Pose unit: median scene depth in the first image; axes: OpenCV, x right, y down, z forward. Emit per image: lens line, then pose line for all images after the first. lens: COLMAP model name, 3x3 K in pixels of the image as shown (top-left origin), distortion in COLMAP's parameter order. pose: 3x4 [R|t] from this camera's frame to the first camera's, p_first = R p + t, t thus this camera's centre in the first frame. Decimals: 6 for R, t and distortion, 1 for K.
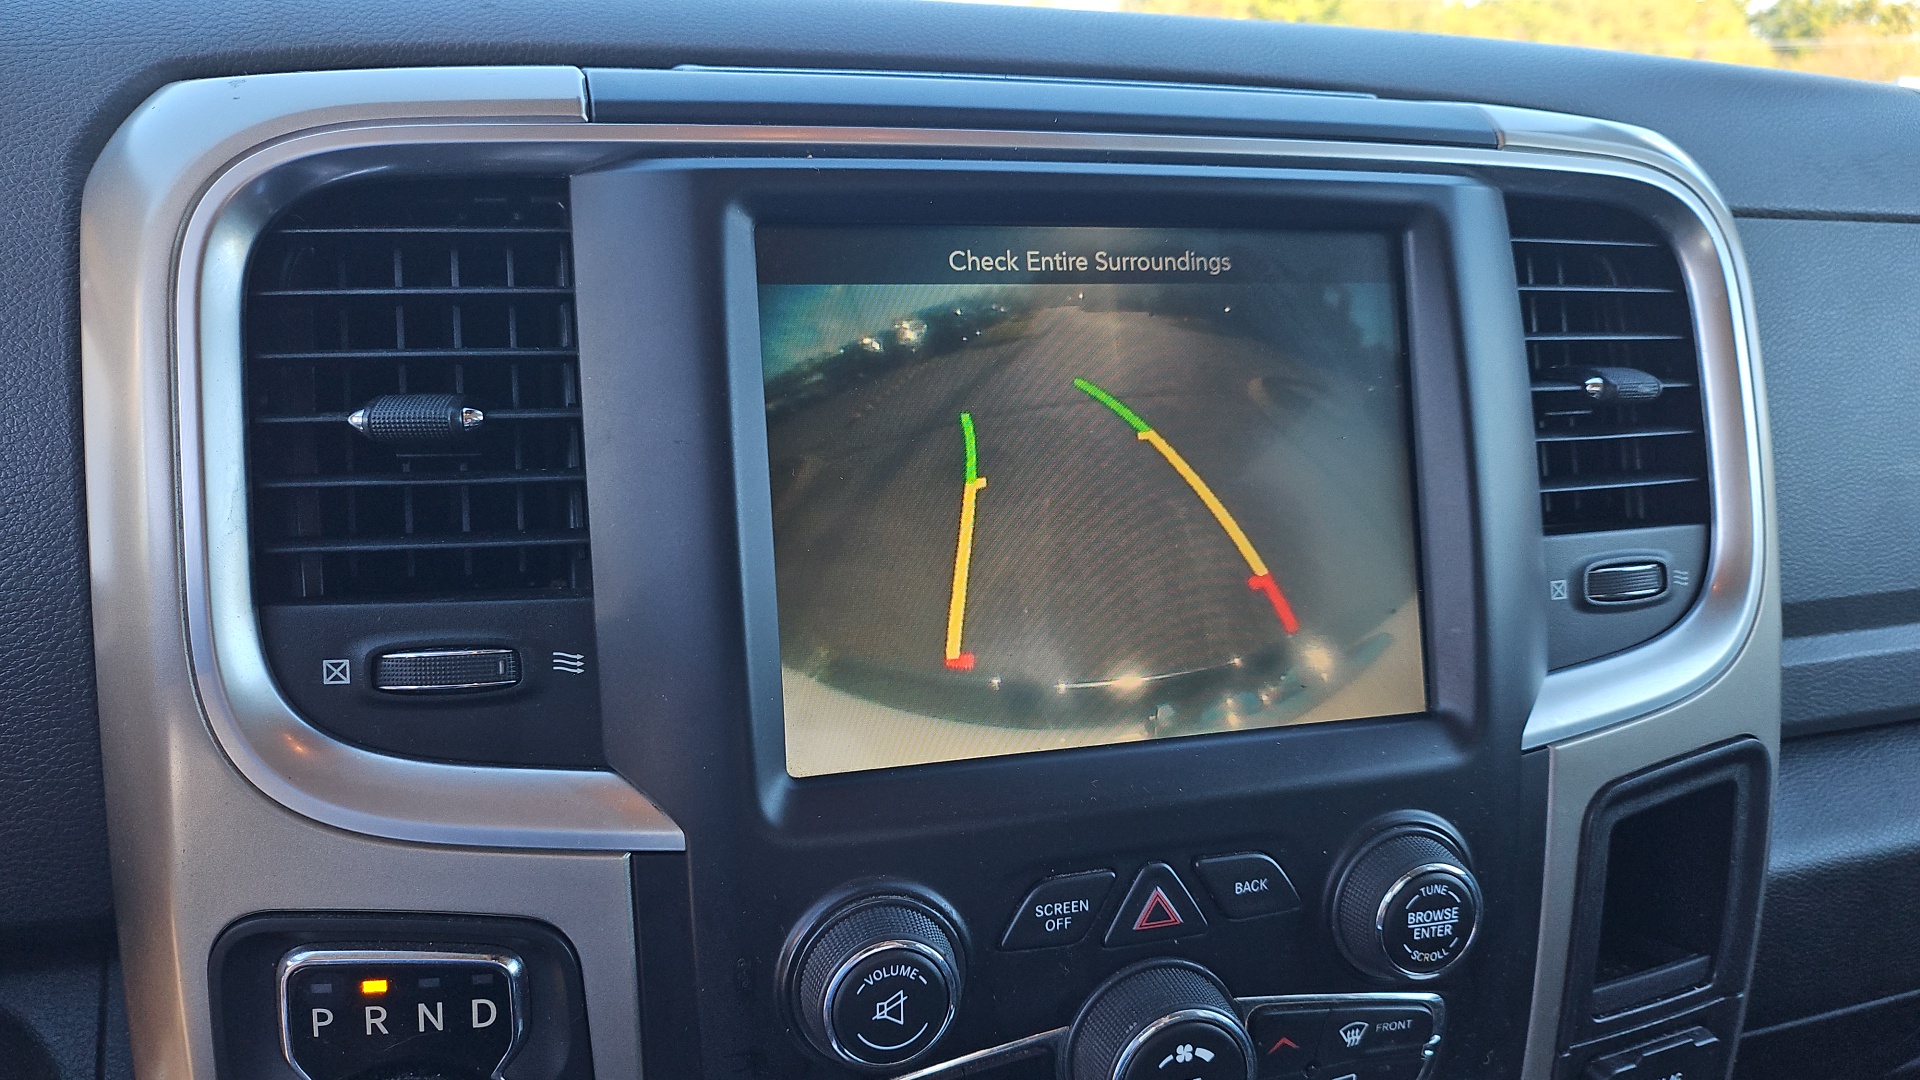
lens RADIAL K [[1347.1, 0, 1008.9], [0, 1347.1, 552.1], [0, 0, 1]] dist [0.044303, -0.054638]
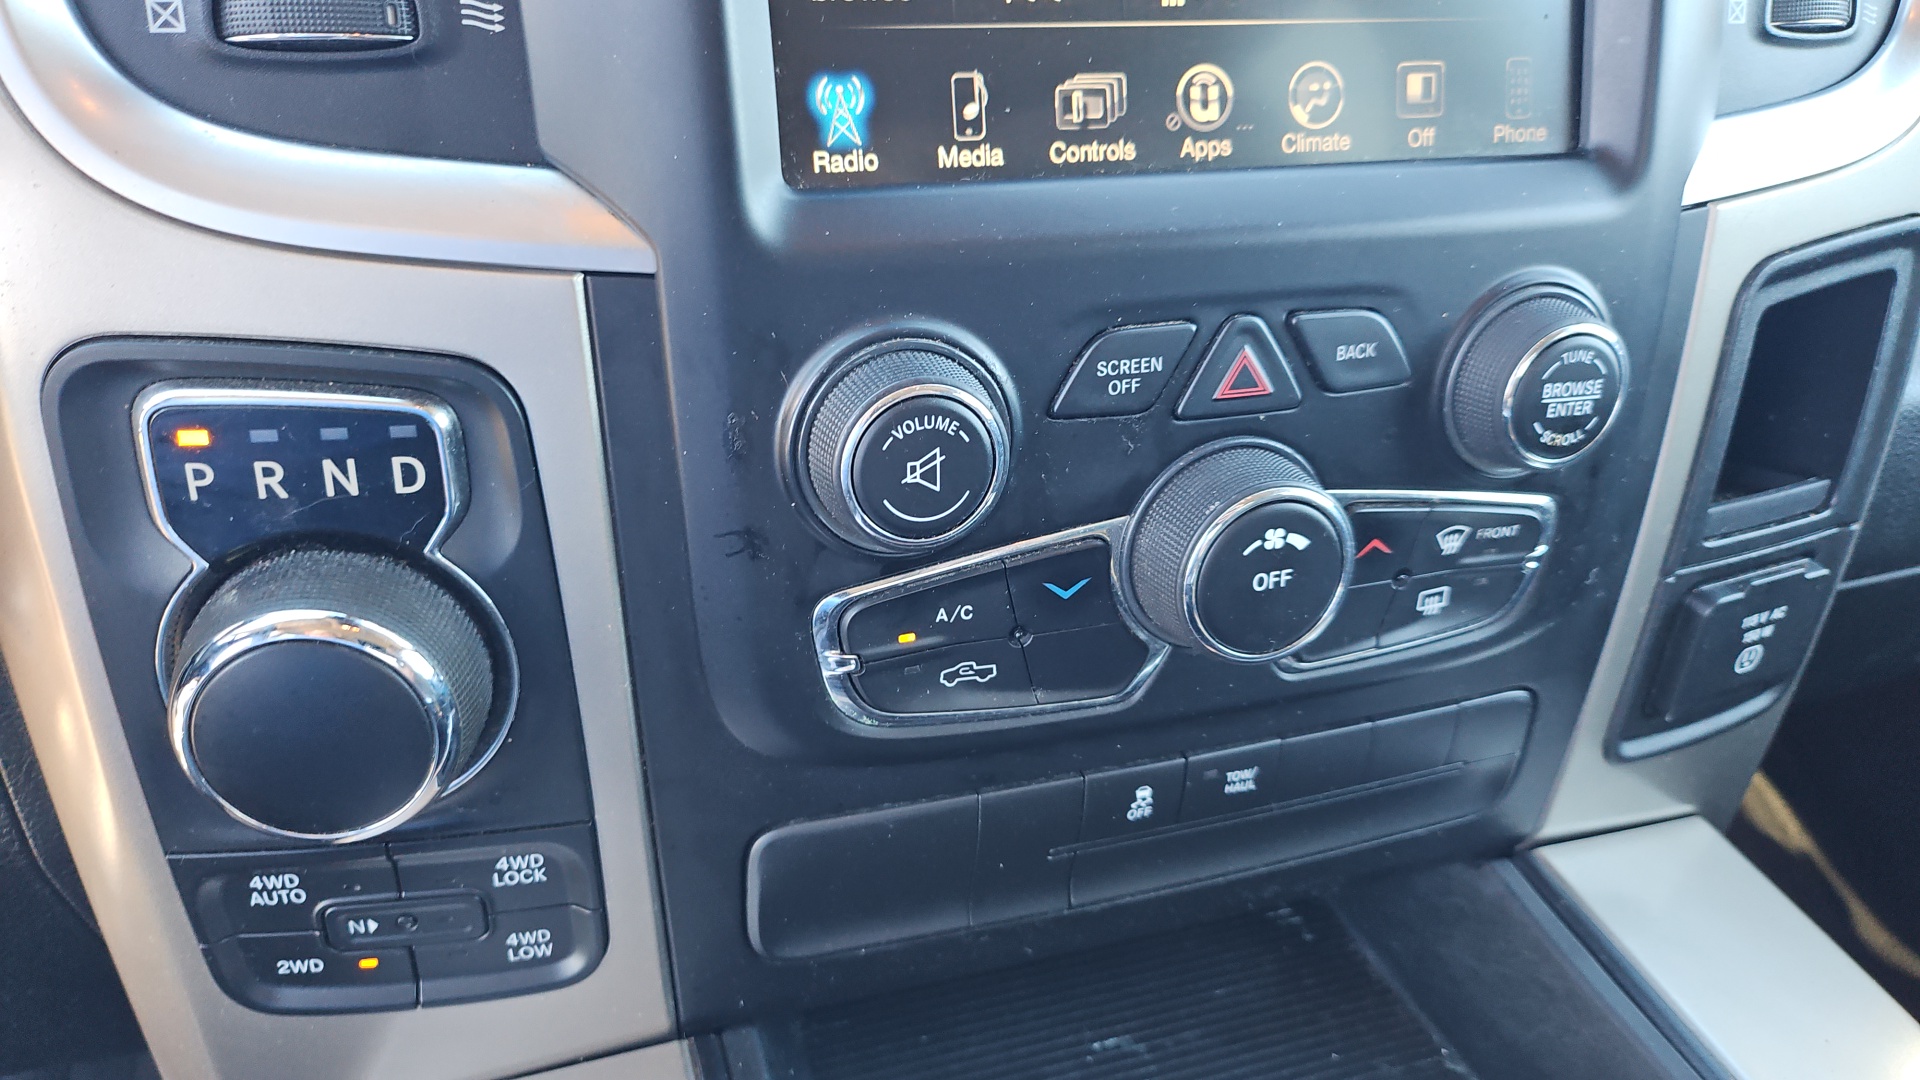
lens RADIAL K [[1347.1, 0, 981.3], [0, 1347.1, 512.1], [0, 0, 1]] dist [0.044303, -0.054638]
pose [[0.999732, -0.000119, 0.023147, -0.066945], [-0.004691, 0.978193, 0.207647, 0.182245], [-0.022667, -0.207700, 0.977930, 0.201666]]
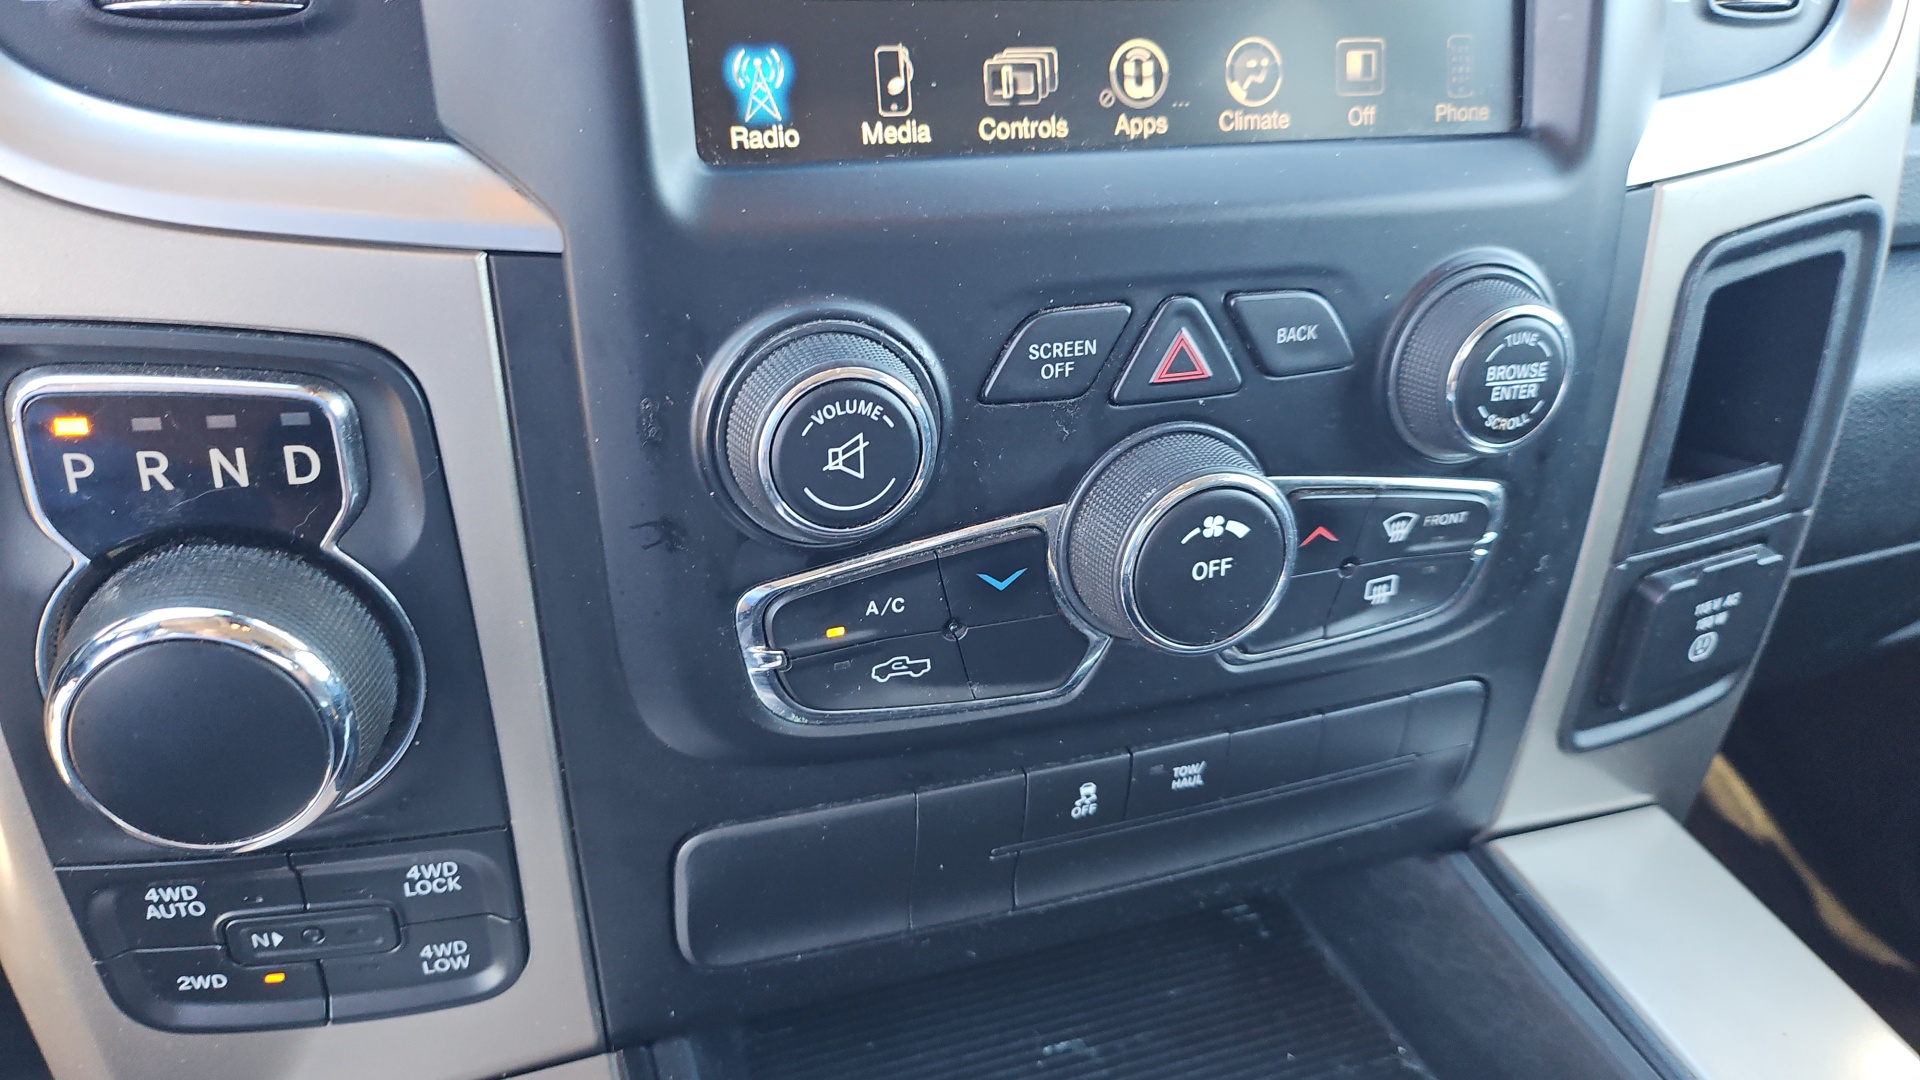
lens RADIAL K [[1347.1, 0, 989.0], [0, 1347.1, 495.9], [0, 0, 1]] dist [0.044303, -0.054638]
pose [[0.998896, -0.006267, 0.046552, -0.039366], [-0.003121, 0.980014, 0.198902, 0.191930], [-0.046868, -0.198828, 0.978913, 0.226462]]
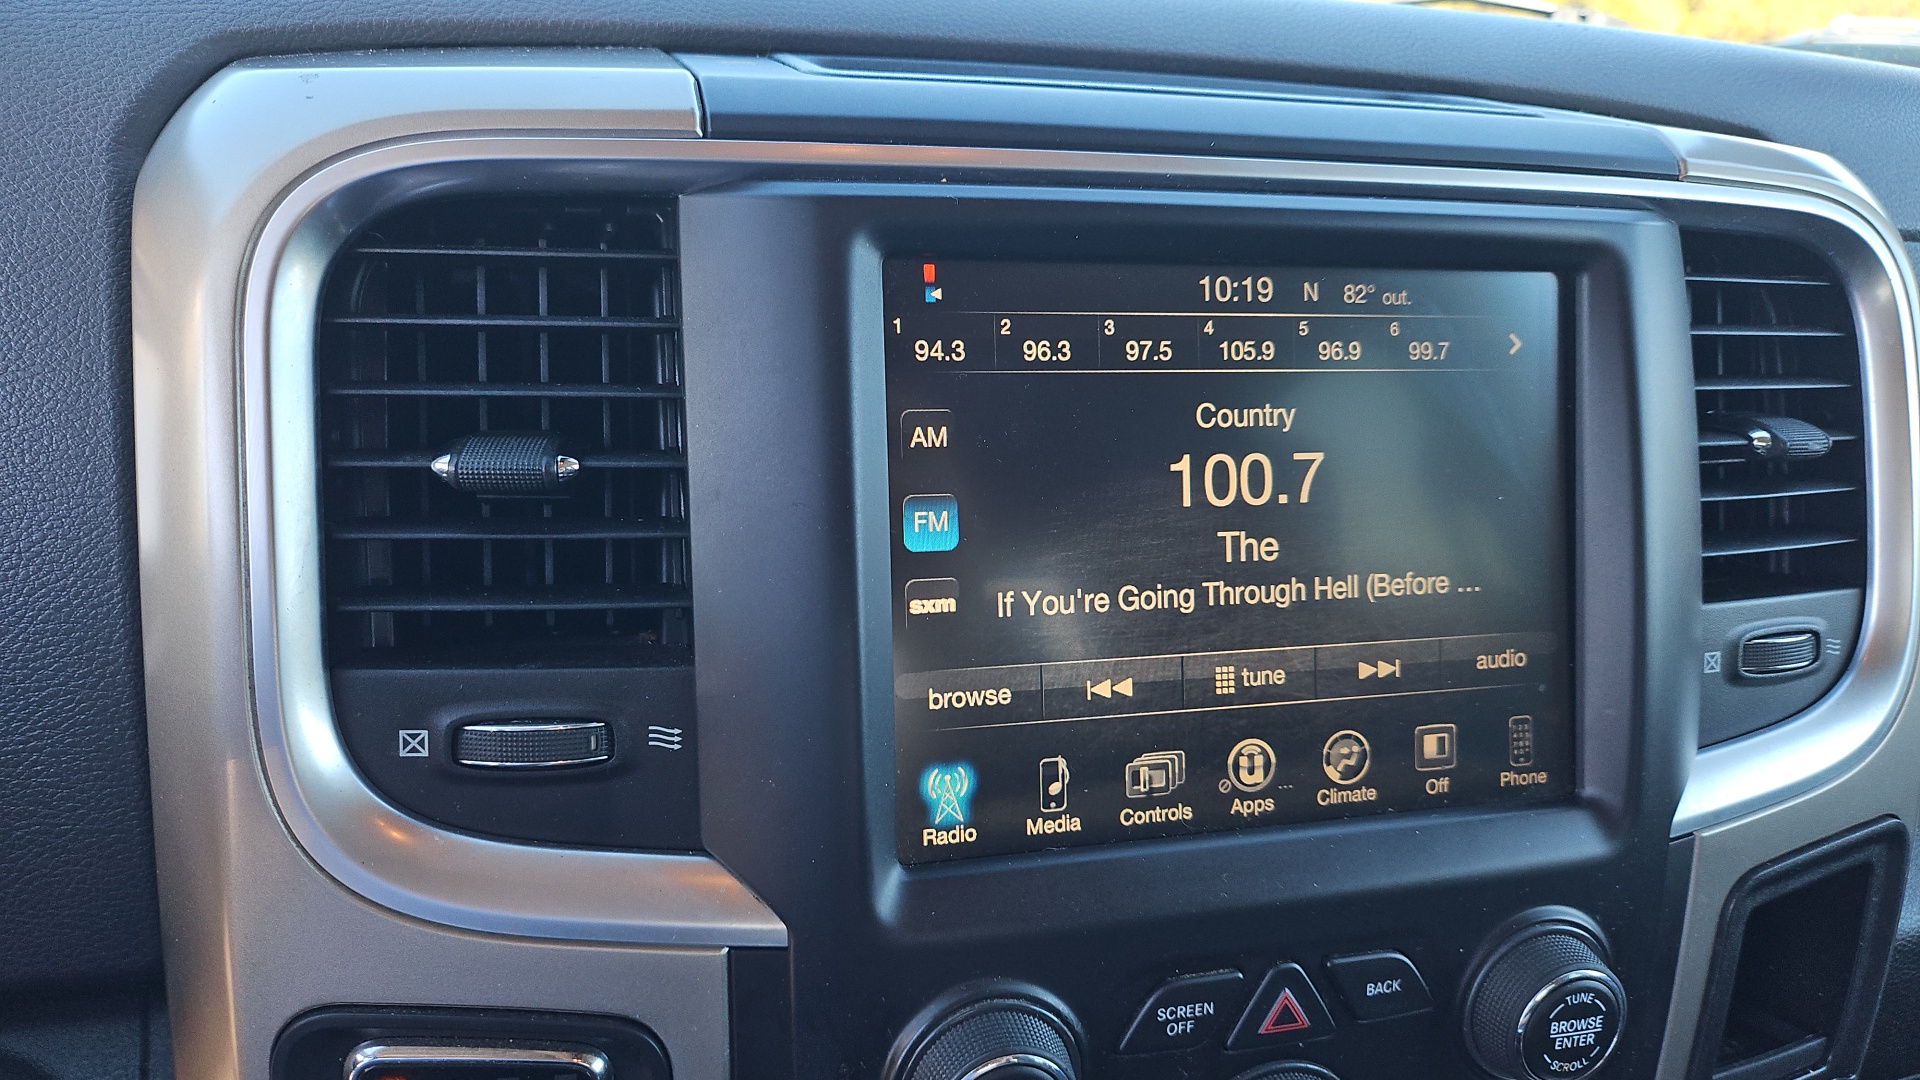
lens RADIAL K [[1347.1, 0, 996.7], [0, 1347.1, 538.0], [0, 0, 1]] dist [0.044303, -0.054638]
pose [[0.999280, 0.037911, 0.001573, -0.103268], [-0.037942, 0.997968, 0.051193, -0.102051], [0.000371, -0.051216, 0.998688, 0.092344]]
